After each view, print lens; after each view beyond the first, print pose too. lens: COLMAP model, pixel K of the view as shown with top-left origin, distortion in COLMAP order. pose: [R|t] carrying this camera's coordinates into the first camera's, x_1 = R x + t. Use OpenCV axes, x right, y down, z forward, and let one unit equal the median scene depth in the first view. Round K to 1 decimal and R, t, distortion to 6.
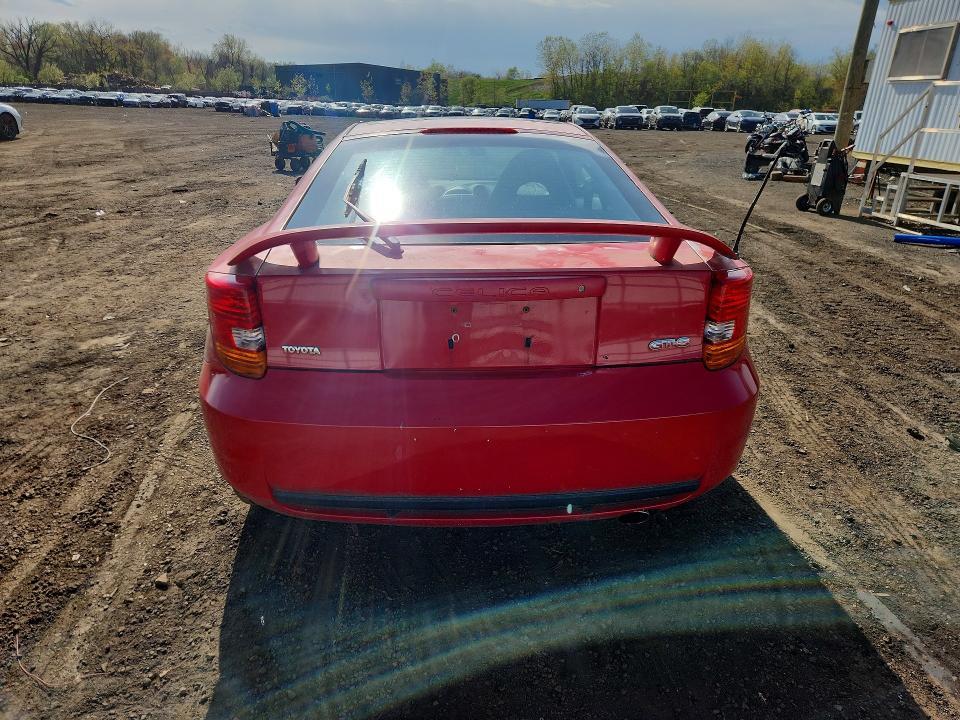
lens RADIAL K [[639.7, 0, 480.0], [0, 639.7, 360.0], [0, 0, 1]] dist [0.045477, 0.001505]
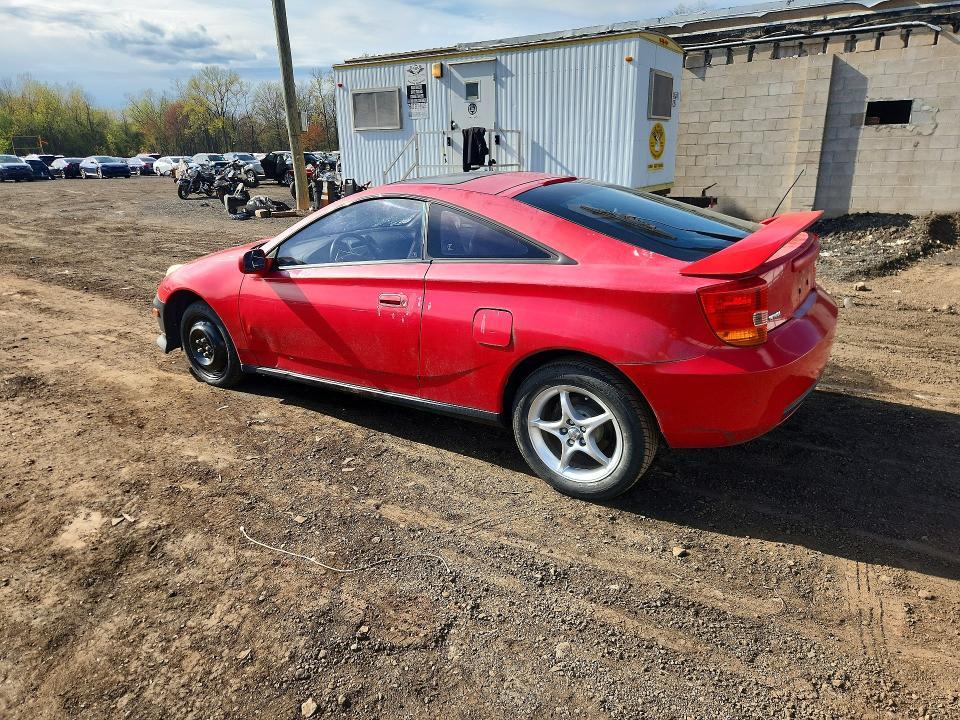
lens RADIAL K [[670.6, 0, 480.0], [0, 670.6, 360.0], [0, 0, 1]] dist [0.130436, -0.151741]
pose [[0.576666, -0.274840, 0.769363, -0.255858], [0.331702, 0.939369, 0.086949, -0.035641], [-0.746613, 0.205059, 0.632867, 0.068711]]
